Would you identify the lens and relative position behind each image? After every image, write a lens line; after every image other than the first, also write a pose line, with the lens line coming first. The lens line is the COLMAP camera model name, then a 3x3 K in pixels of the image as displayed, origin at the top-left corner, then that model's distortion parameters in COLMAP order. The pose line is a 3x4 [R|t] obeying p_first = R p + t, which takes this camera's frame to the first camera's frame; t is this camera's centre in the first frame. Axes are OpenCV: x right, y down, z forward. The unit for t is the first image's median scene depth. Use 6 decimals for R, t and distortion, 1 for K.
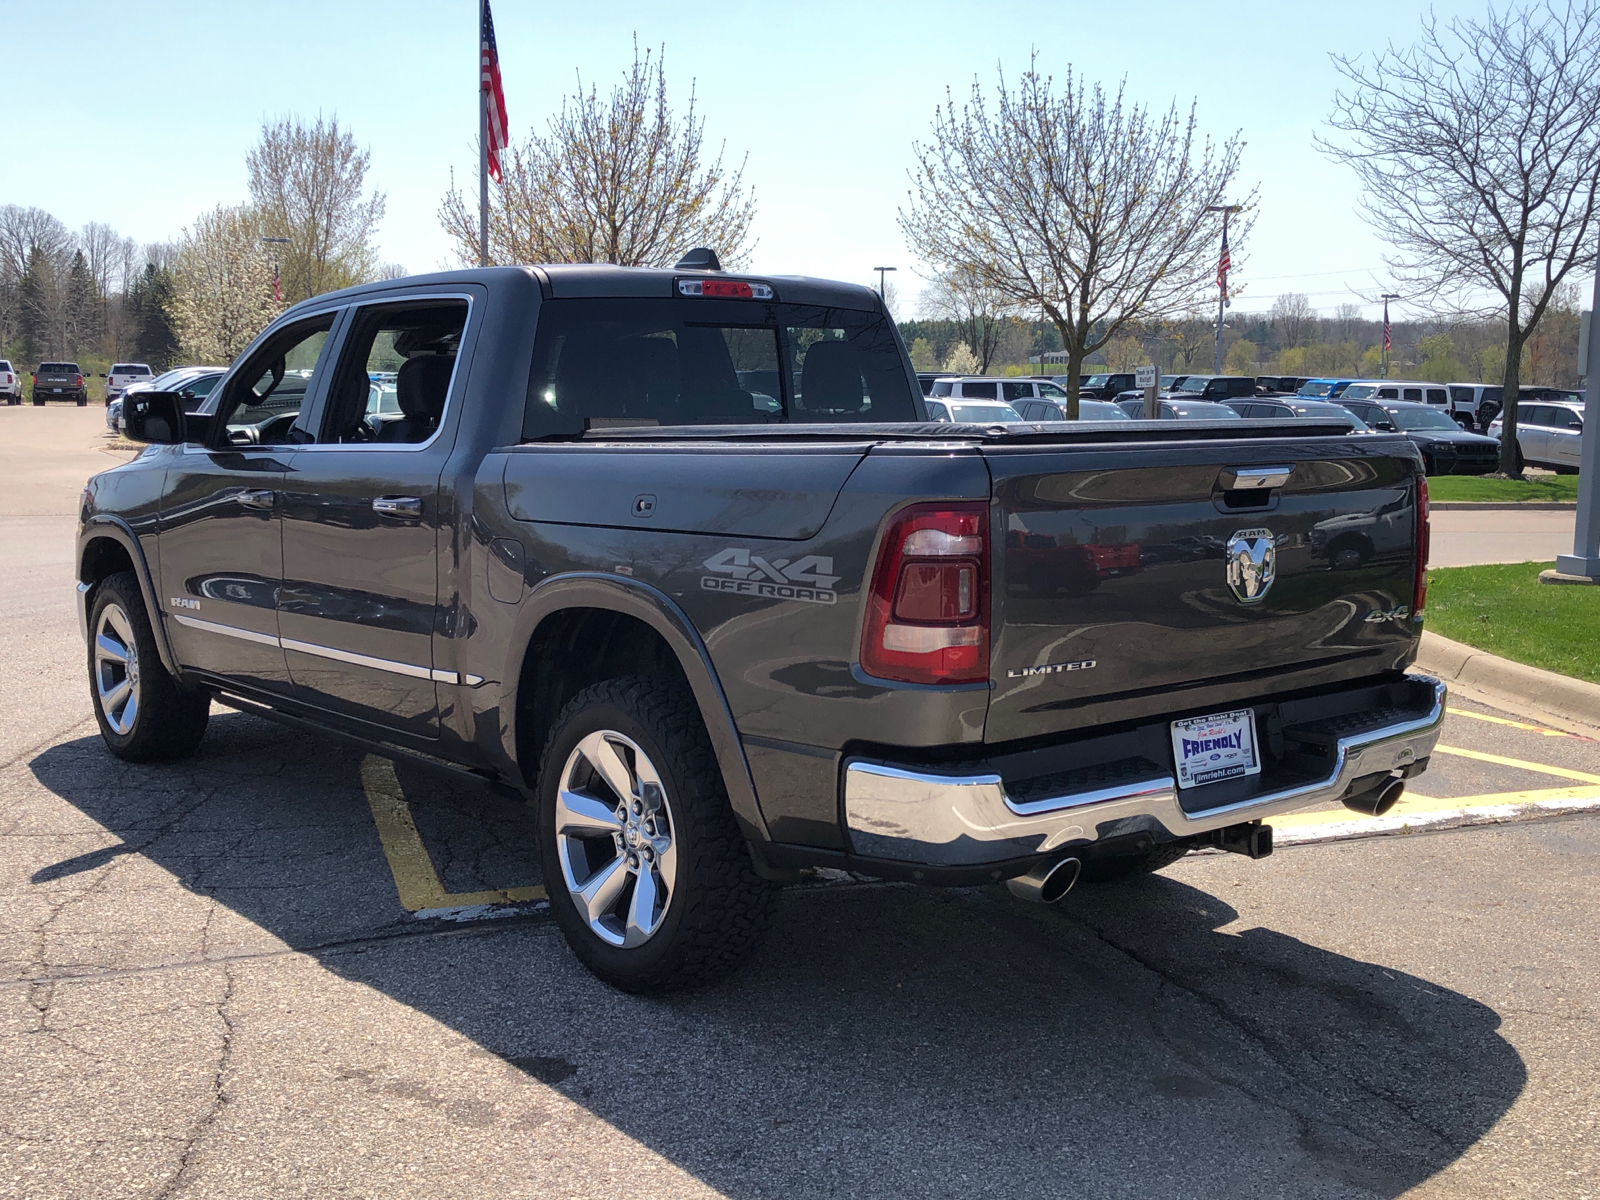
lens RADIAL K [[1699.0, 0, 801.7], [0, 1699.0, 578.9], [0, 0, 1]] dist [0.104836, -0.330788]
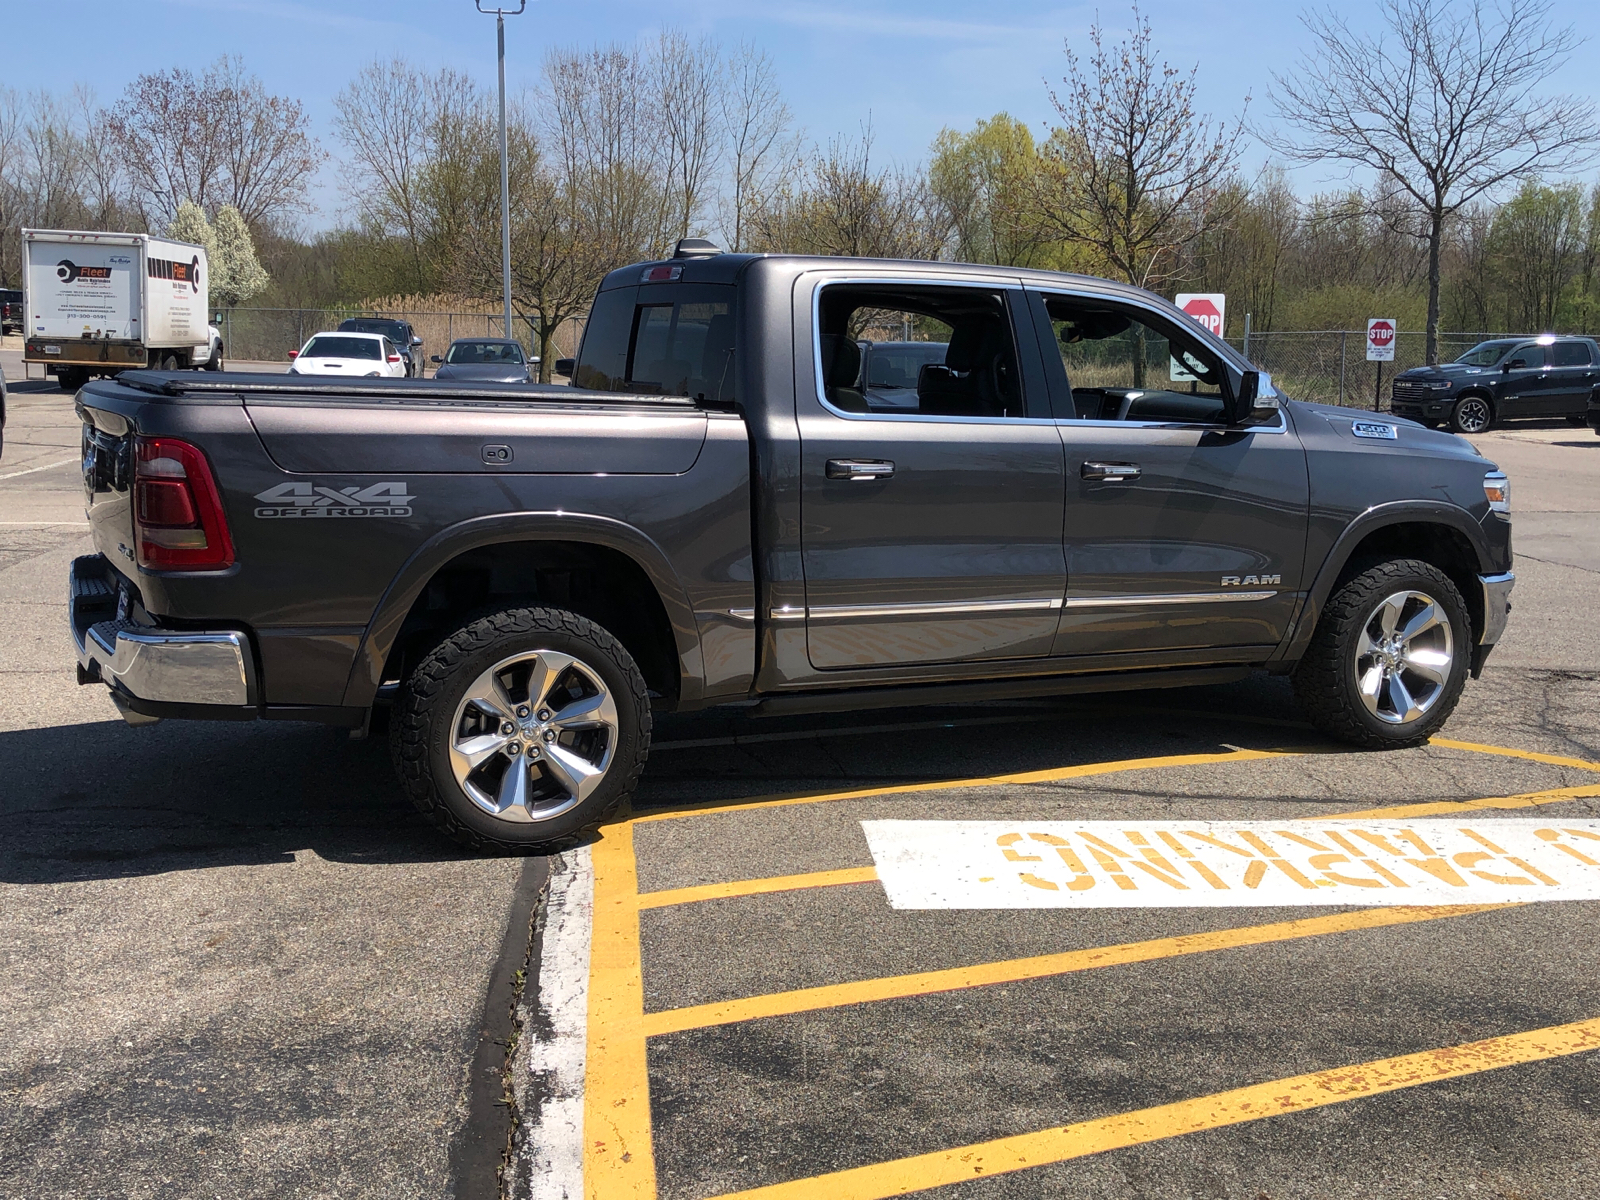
lens RADIAL K [[1696.9, 0, 799.7], [0, 1696.9, 569.4], [0, 0, 1]] dist [0.131634, -0.379396]
pose [[-0.227395, 0.118890, -0.966518, 1.188366], [-0.120306, 0.981486, 0.149036, -0.169140], [0.966343, 0.150168, -0.208882, 1.478306]]
